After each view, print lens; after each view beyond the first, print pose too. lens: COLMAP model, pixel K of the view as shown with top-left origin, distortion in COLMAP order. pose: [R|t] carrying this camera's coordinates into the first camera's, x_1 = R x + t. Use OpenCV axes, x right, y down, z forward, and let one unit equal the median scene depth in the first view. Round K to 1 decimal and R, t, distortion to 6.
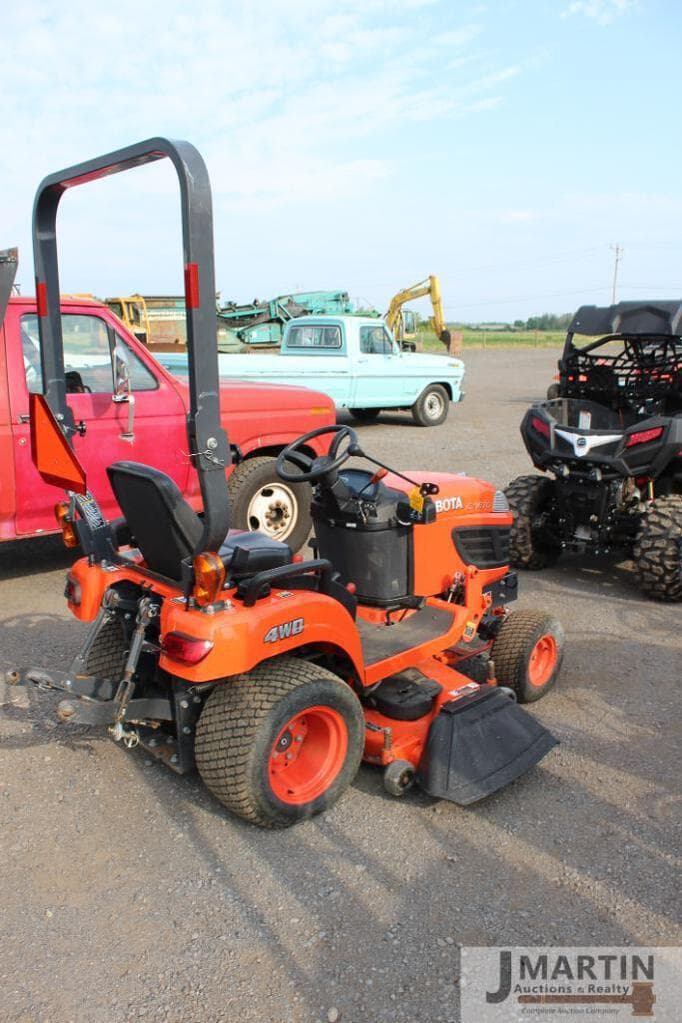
lens RADIAL K [[835.1, 0, 341.0], [0, 835.1, 511.5], [0, 0, 1]] dist [0.001170, 0.192162]
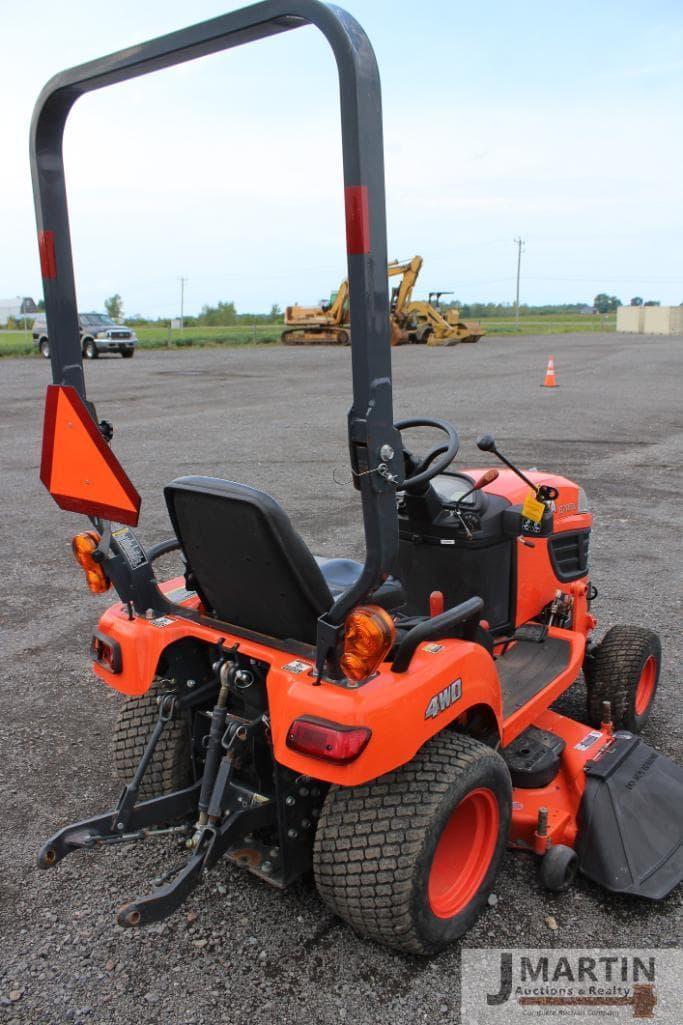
lens RADIAL K [[836.8, 0, 341.5], [0, 836.8, 512.5], [0, 0, 1]] dist [0.001170, 0.192162]
pose [[0.987213, -0.047614, 0.152130, -0.229158], [0.044556, 0.998732, 0.023448, -0.038484], [-0.153053, -0.016370, 0.988082, 0.245761]]
